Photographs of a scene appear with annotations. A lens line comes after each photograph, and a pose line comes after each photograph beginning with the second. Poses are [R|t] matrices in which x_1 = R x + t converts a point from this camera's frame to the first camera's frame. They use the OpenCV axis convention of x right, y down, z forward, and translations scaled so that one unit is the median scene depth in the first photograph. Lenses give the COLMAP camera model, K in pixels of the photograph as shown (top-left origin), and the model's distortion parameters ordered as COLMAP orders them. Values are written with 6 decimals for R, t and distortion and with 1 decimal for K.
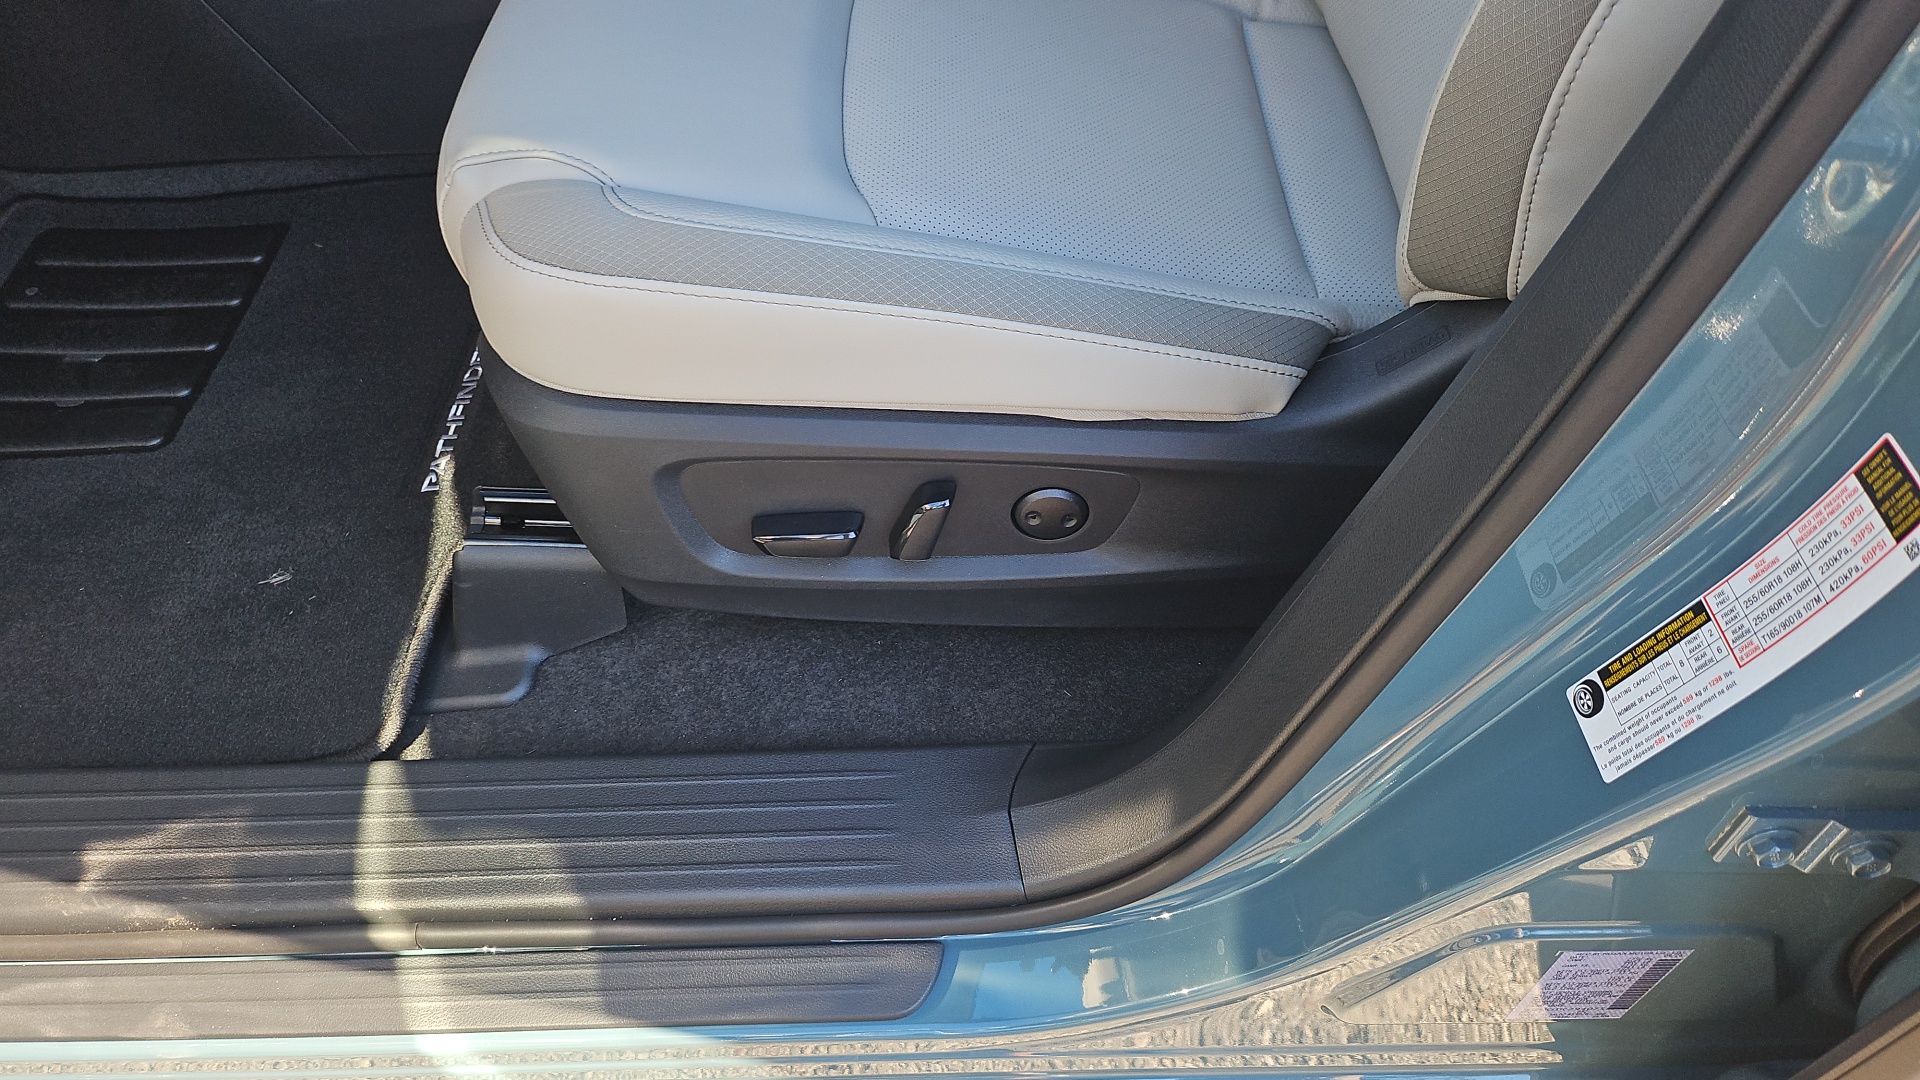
lens RADIAL K [[1364.3, 0, 960.0], [0, 1364.3, 540.0], [0, 0, 1]] dist [0.067720, -0.088518]
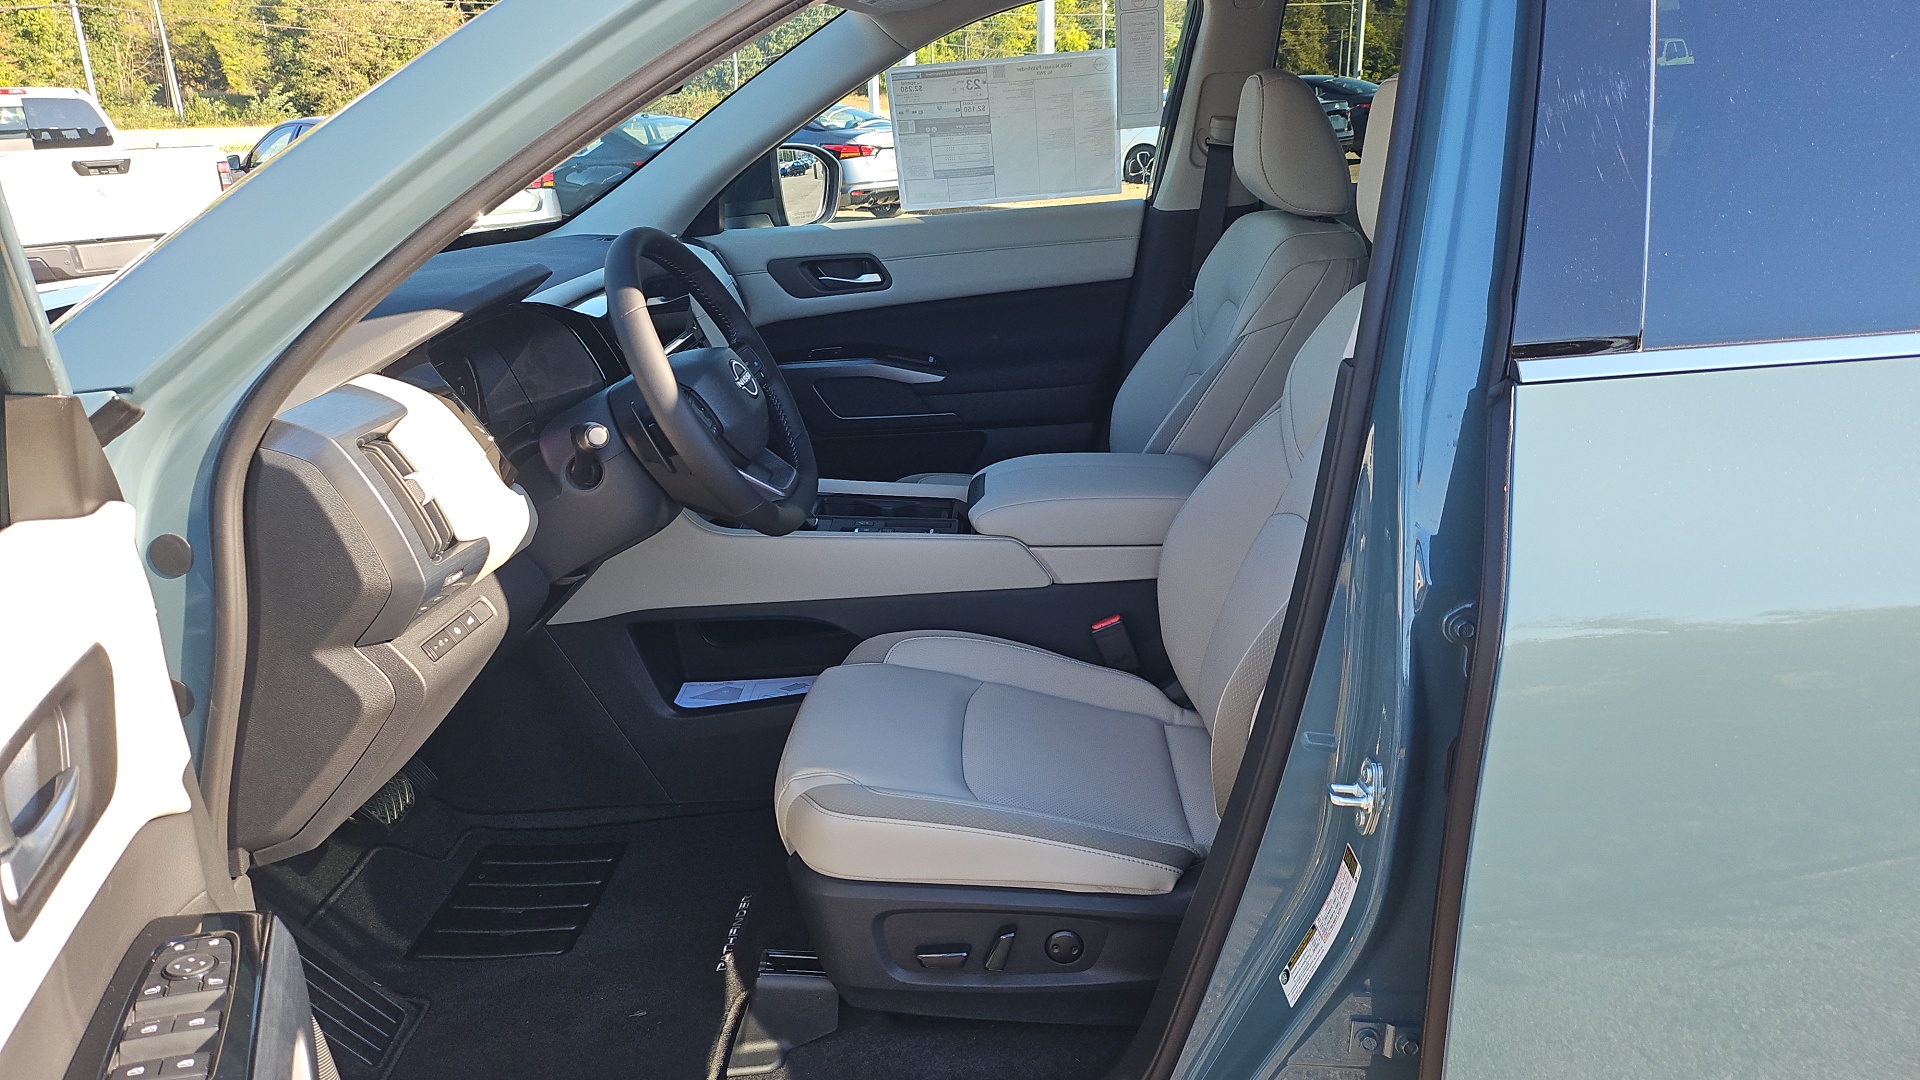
lens RADIAL K [[1533.5, 0, 960.0], [0, 1533.5, 540.0], [0, 0, 1]] dist [0.085603, -0.147711]
pose [[0.999535, -0.005372, -0.030002, -0.013865], [-0.010073, 0.870807, -0.491522, 0.523381], [0.028766, 0.491596, 0.870348, -1.152053]]
